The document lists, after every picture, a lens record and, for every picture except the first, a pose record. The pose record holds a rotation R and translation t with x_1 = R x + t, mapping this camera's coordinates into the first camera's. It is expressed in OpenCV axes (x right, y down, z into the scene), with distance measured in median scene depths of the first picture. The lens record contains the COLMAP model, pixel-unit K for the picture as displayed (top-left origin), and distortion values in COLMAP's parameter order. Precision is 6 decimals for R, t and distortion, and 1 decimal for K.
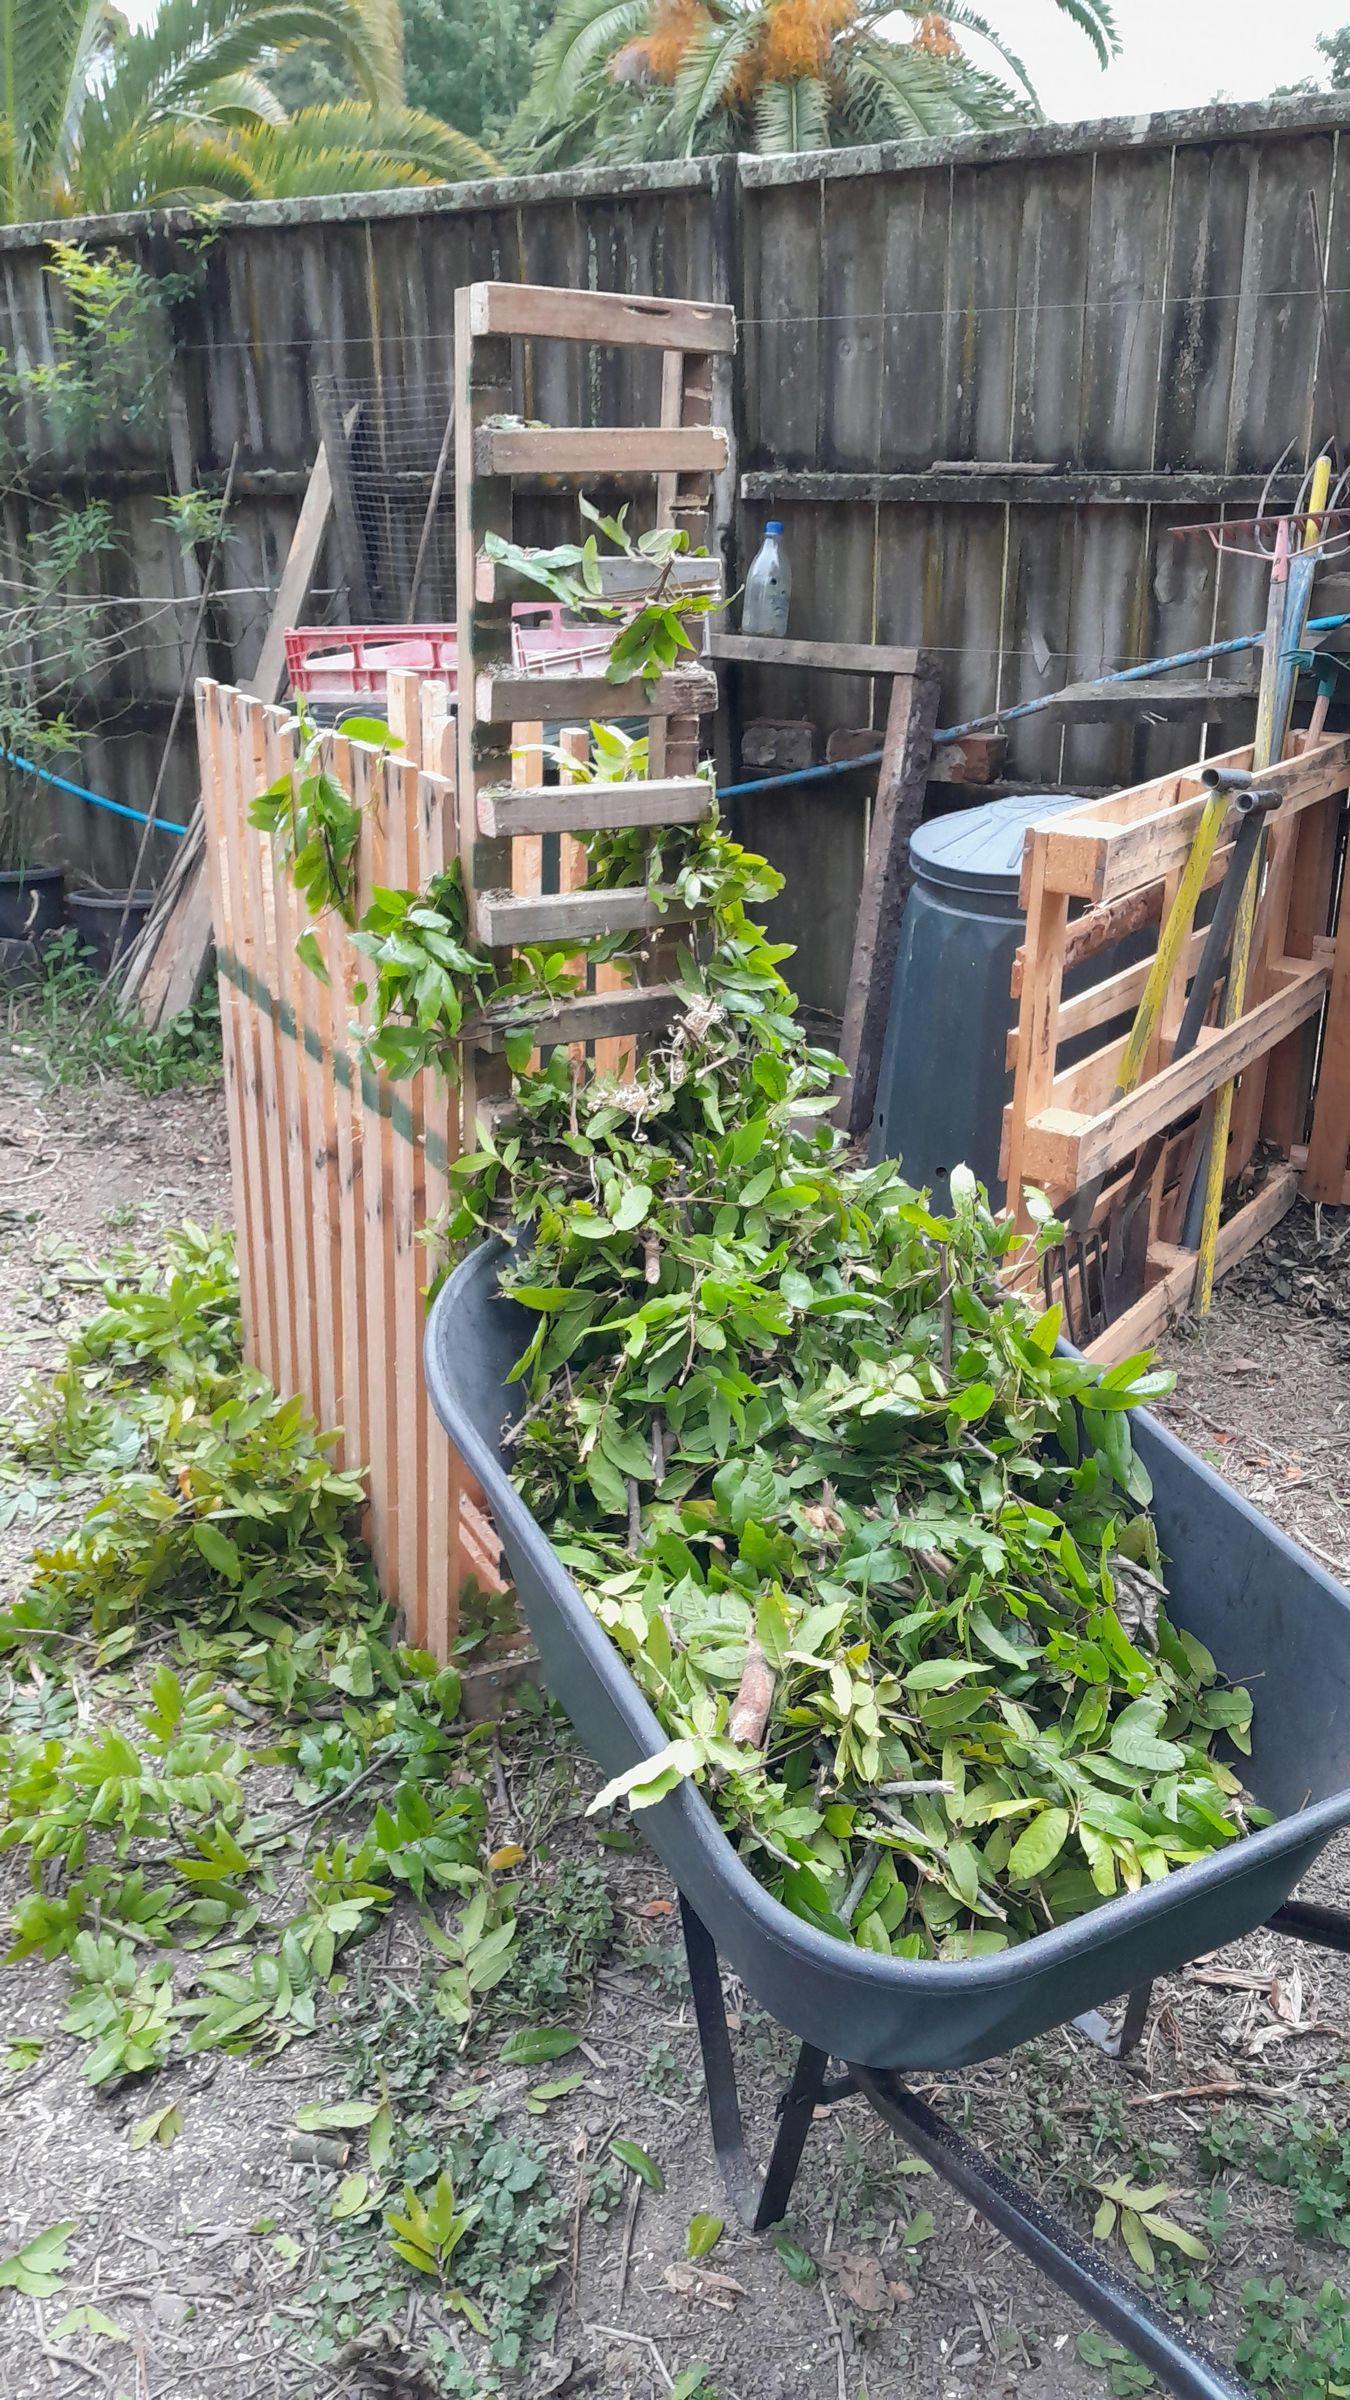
lens RADIAL K [[1817.4, 0, 675.0], [0, 1817.4, 1200.0], [0, 0, 1]] dist [0.039389, -0.060095]
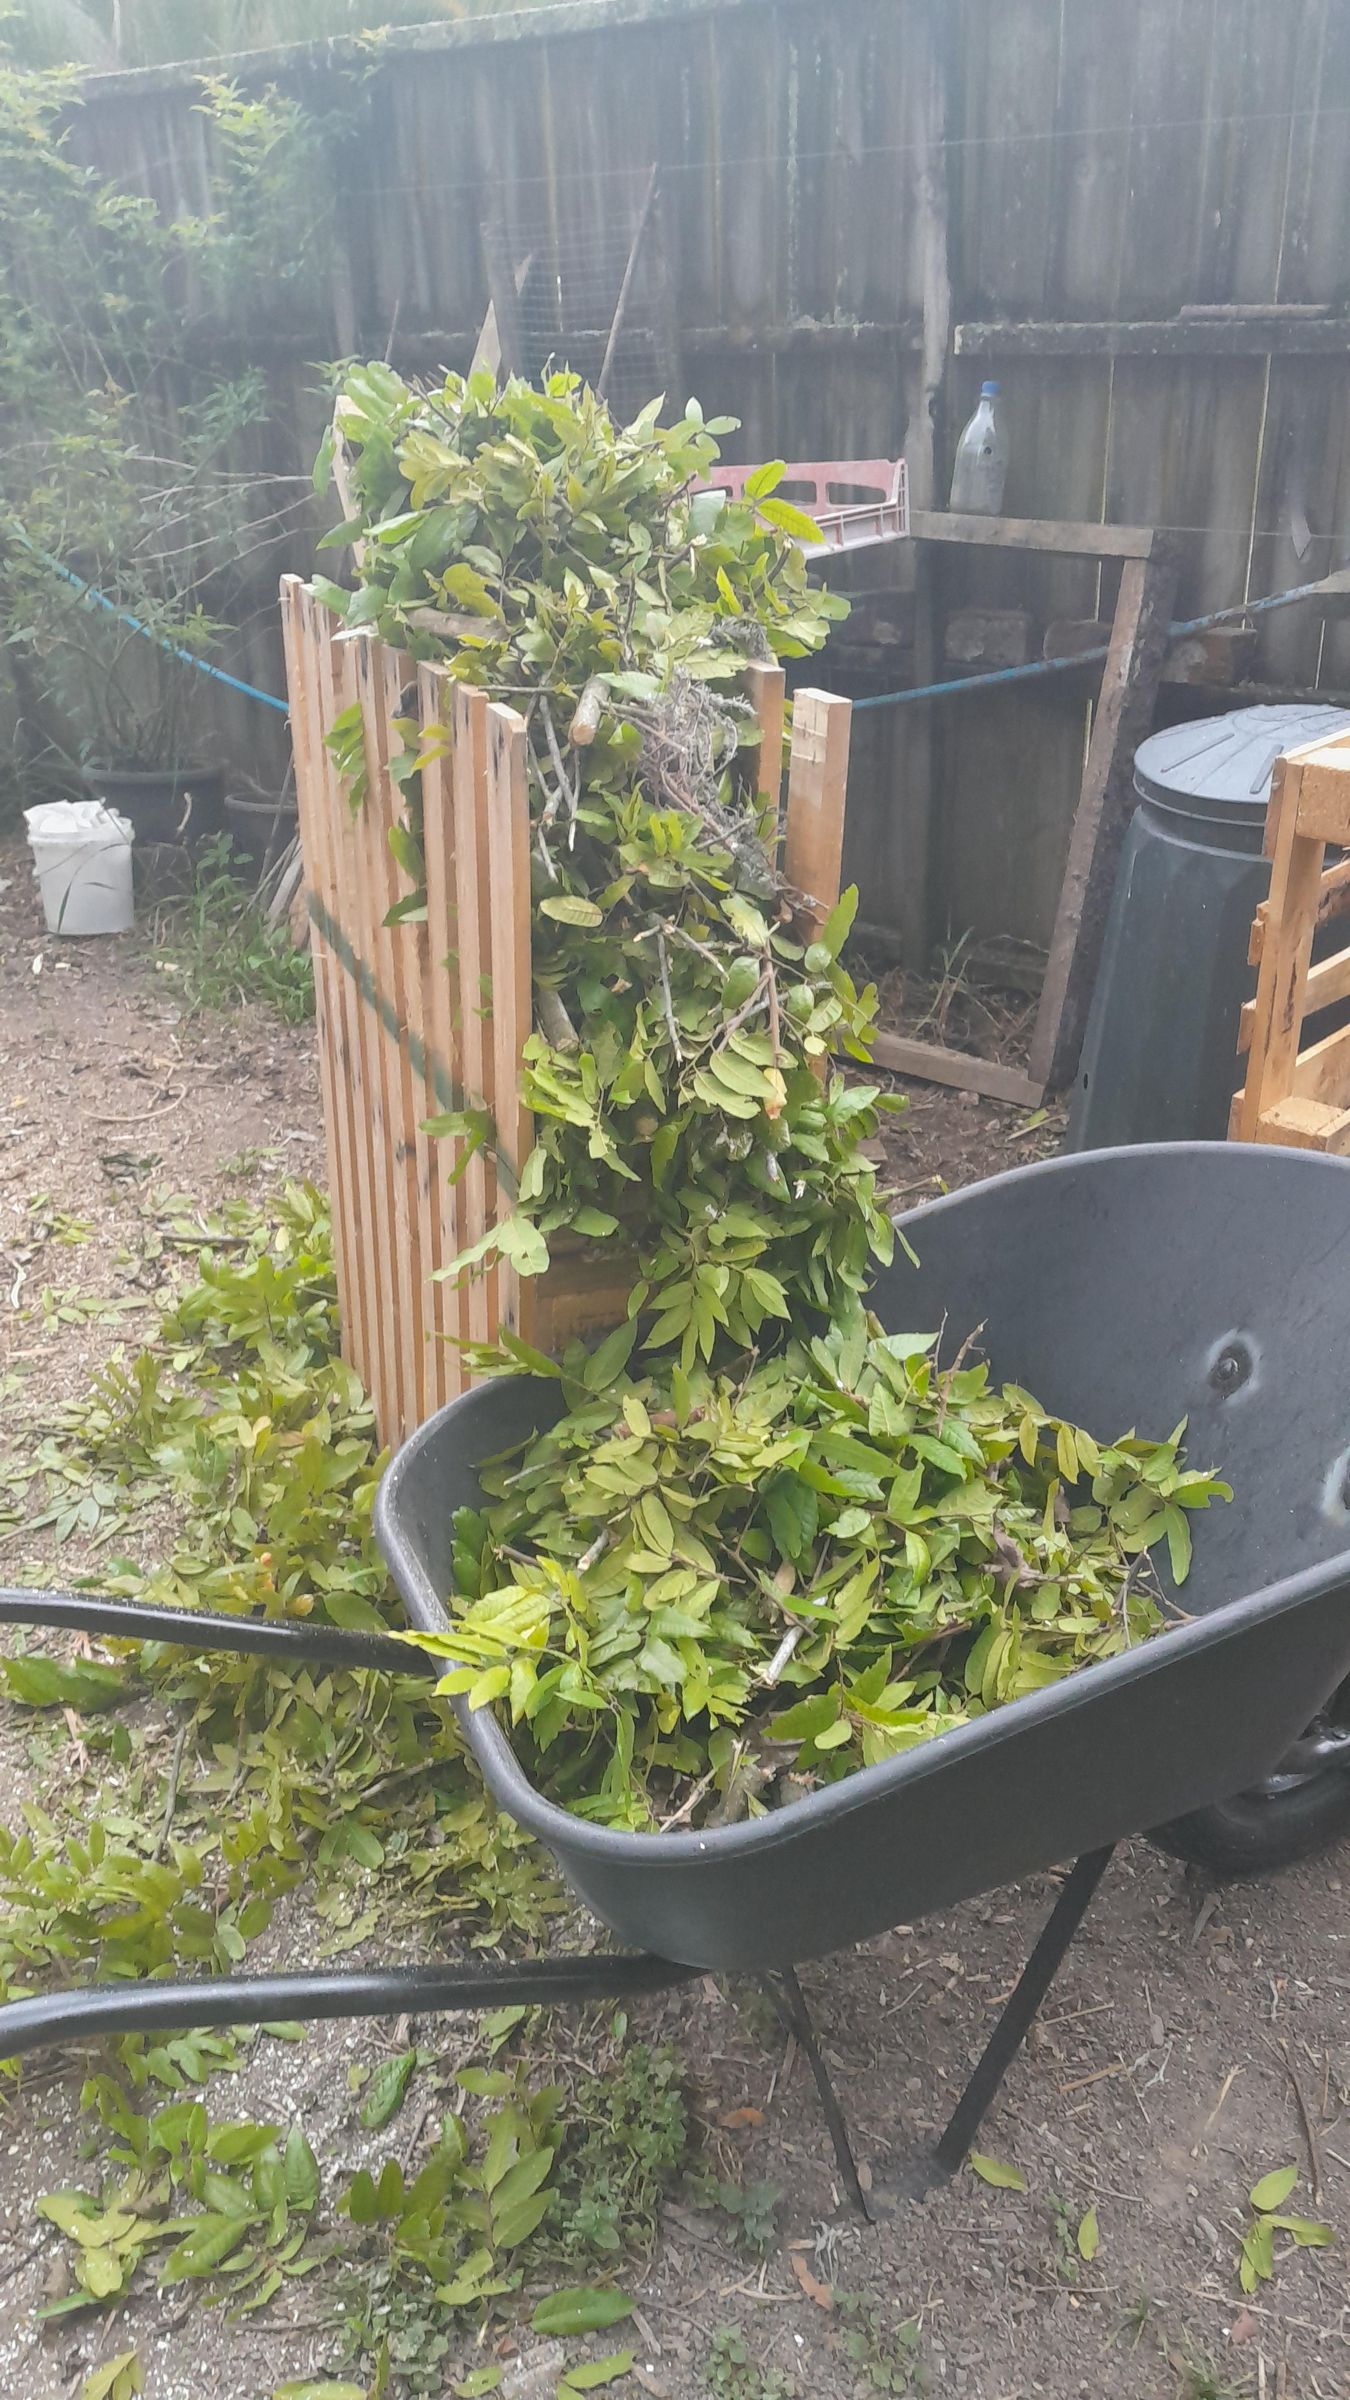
lens RADIAL K [[1817.4, 0, 675.0], [0, 1817.4, 1200.0], [0, 0, 1]] dist [0.039389, -0.060095]
pose [[0.992926, 0.036095, -0.113112, 0.018612], [-0.029009, 0.997549, 0.063677, -0.036588], [0.115134, -0.059946, 0.991540, 0.107163]]
